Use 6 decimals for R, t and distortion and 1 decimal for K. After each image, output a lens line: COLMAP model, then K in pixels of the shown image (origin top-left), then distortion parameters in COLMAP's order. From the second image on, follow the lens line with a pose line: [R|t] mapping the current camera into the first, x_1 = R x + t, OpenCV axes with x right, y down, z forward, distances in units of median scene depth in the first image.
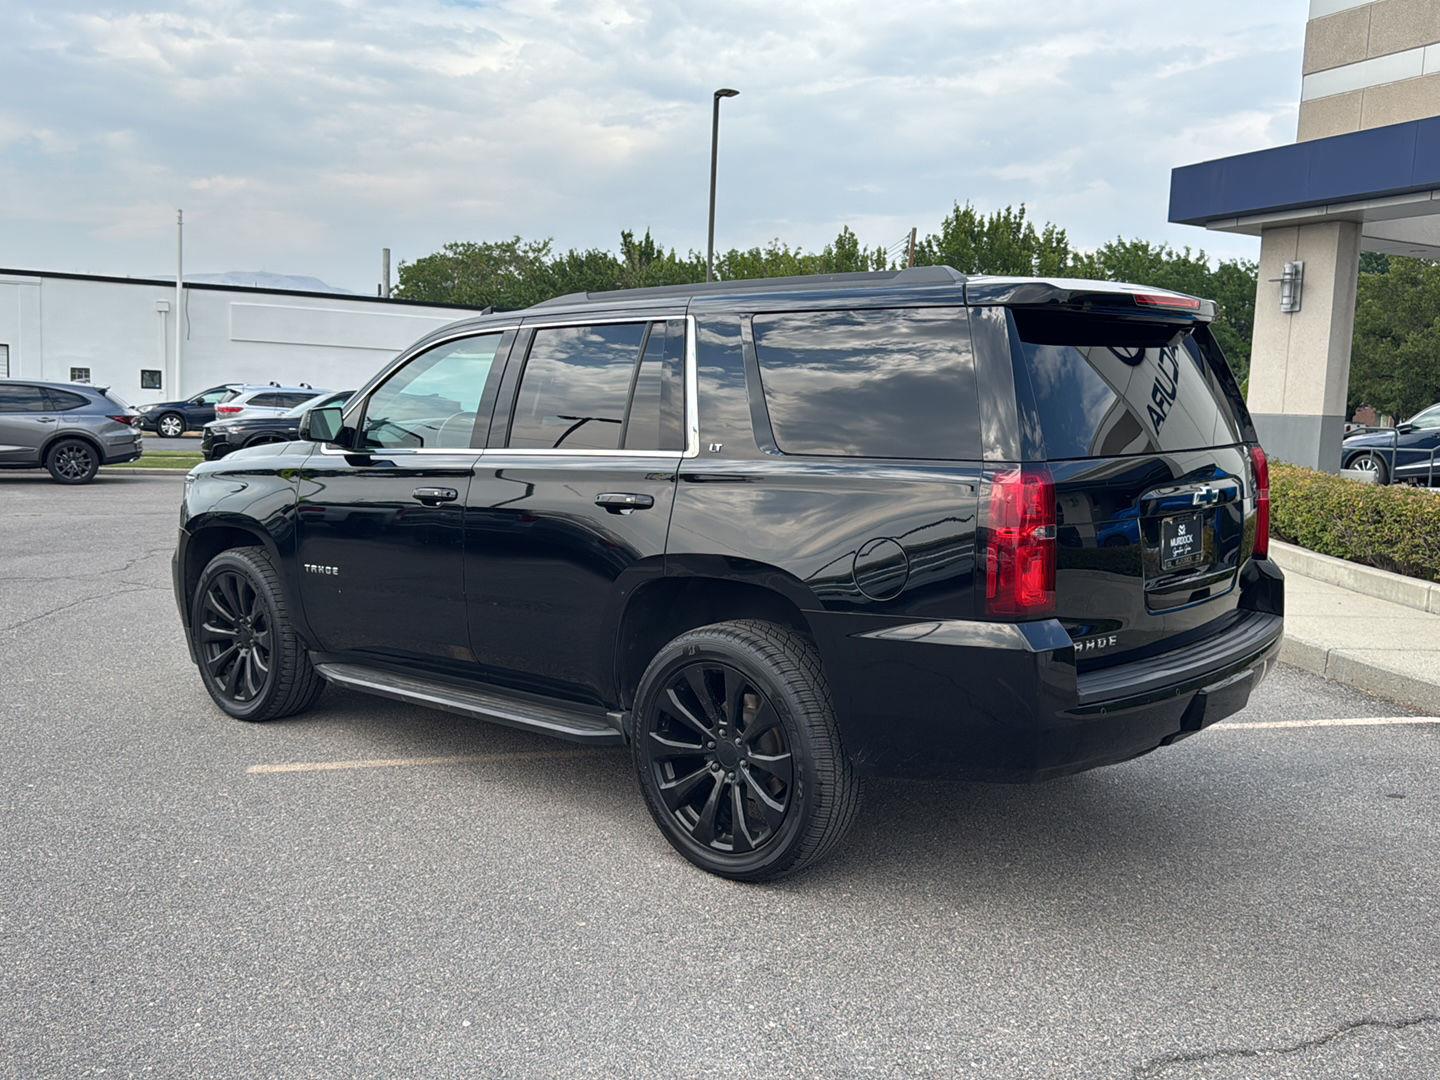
lens RADIAL K [[1298.4, 0, 720.0], [0, 1298.4, 540.0], [0, 0, 1]] dist [0.089968, -0.123987]
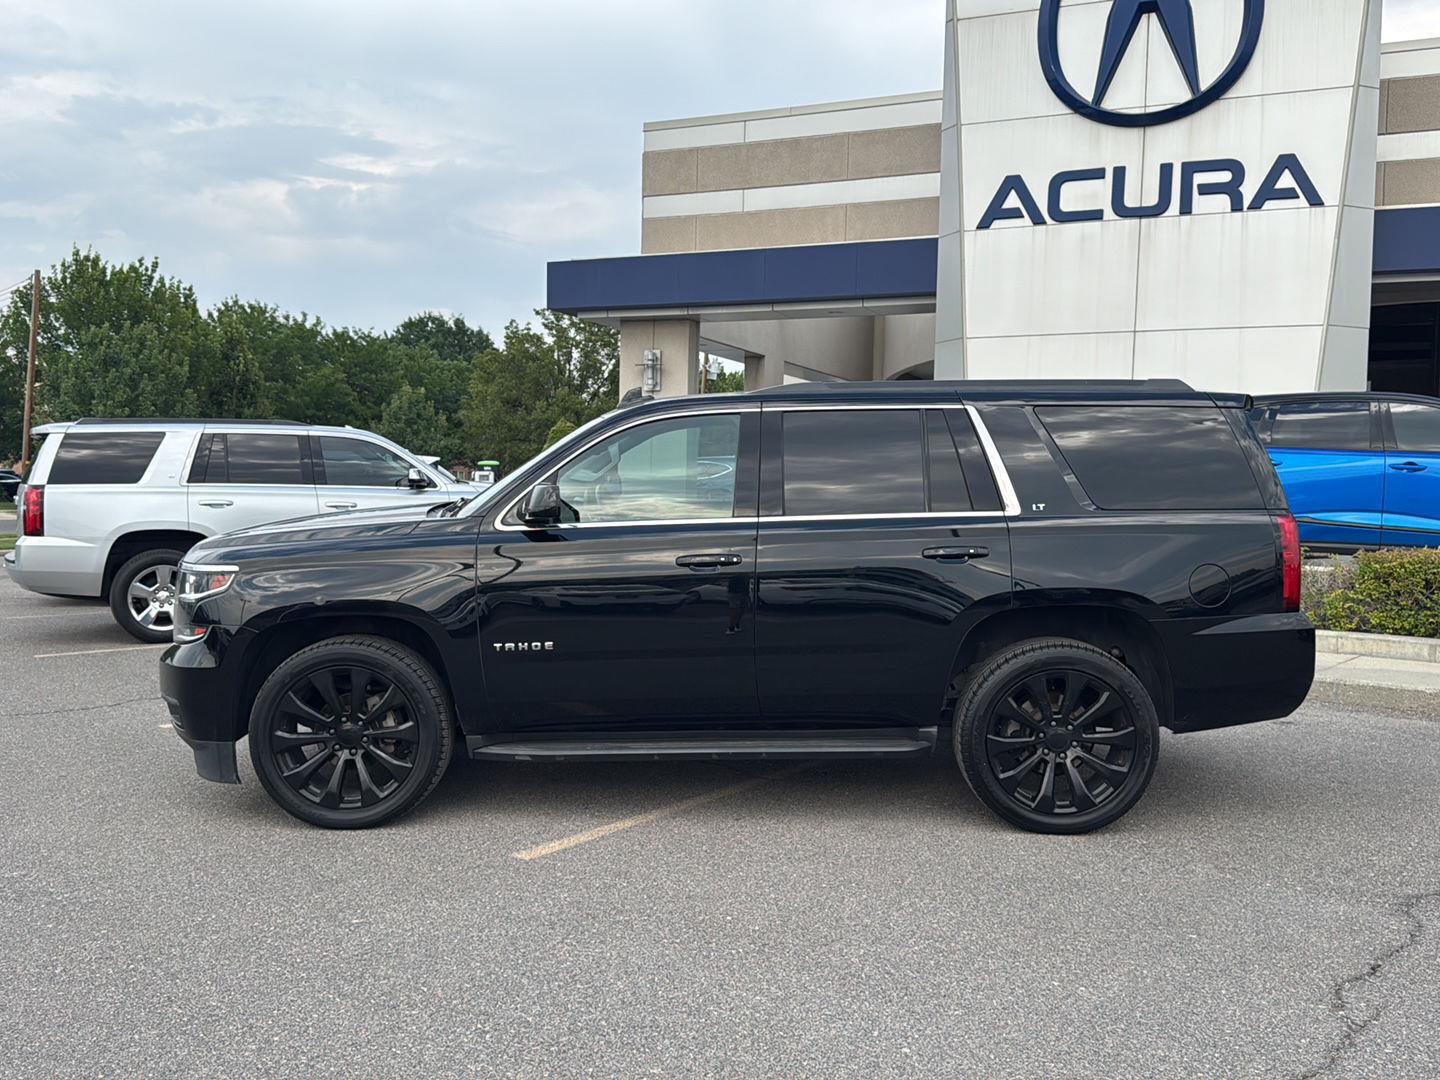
lens RADIAL K [[1301.0, 0, 720.0], [0, 1301.0, 540.0], [0, 0, 1]] dist [0.161325, -0.410576]
pose [[0.766865, -0.045150, 0.640219, -0.283188], [0.074062, 0.997084, -0.018396, -0.009125], [-0.637521, 0.061523, 0.767972, 0.042398]]
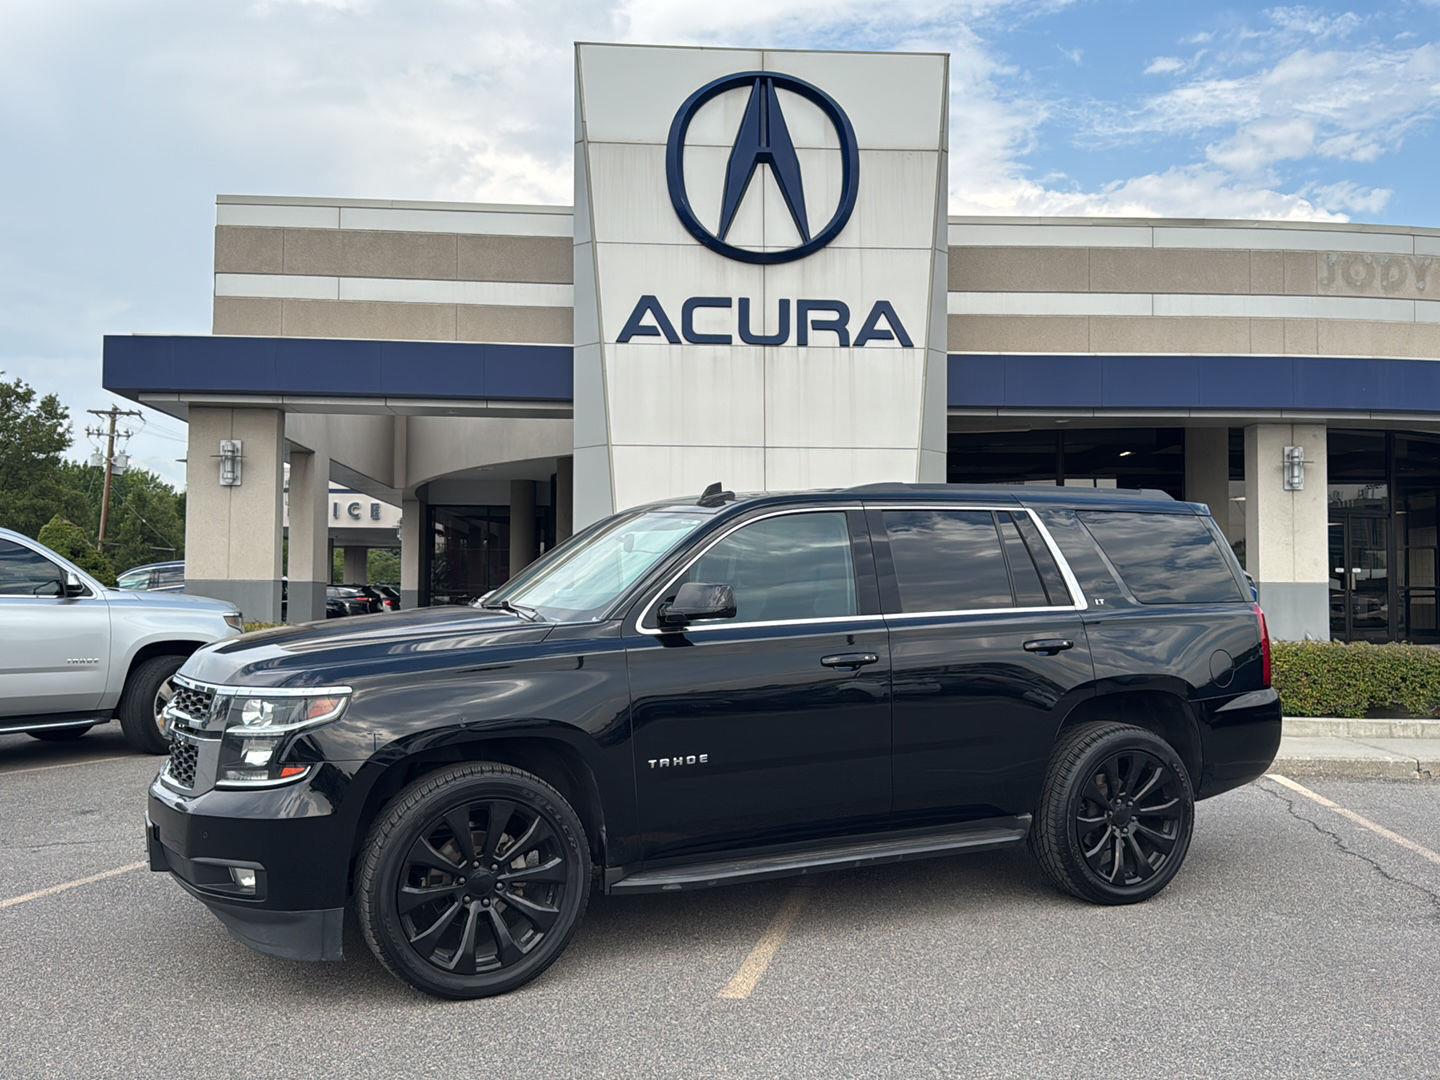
lens RADIAL K [[1298.4, 0, 720.0], [0, 1298.4, 540.0], [0, 0, 1]] dist [0.089968, -0.123987]
pose [[0.381566, 0.014283, 0.924231, -0.393726], [0.100324, 0.993334, -0.056770, -0.026074], [-0.918881, 0.114384, 0.377589, 0.217292]]
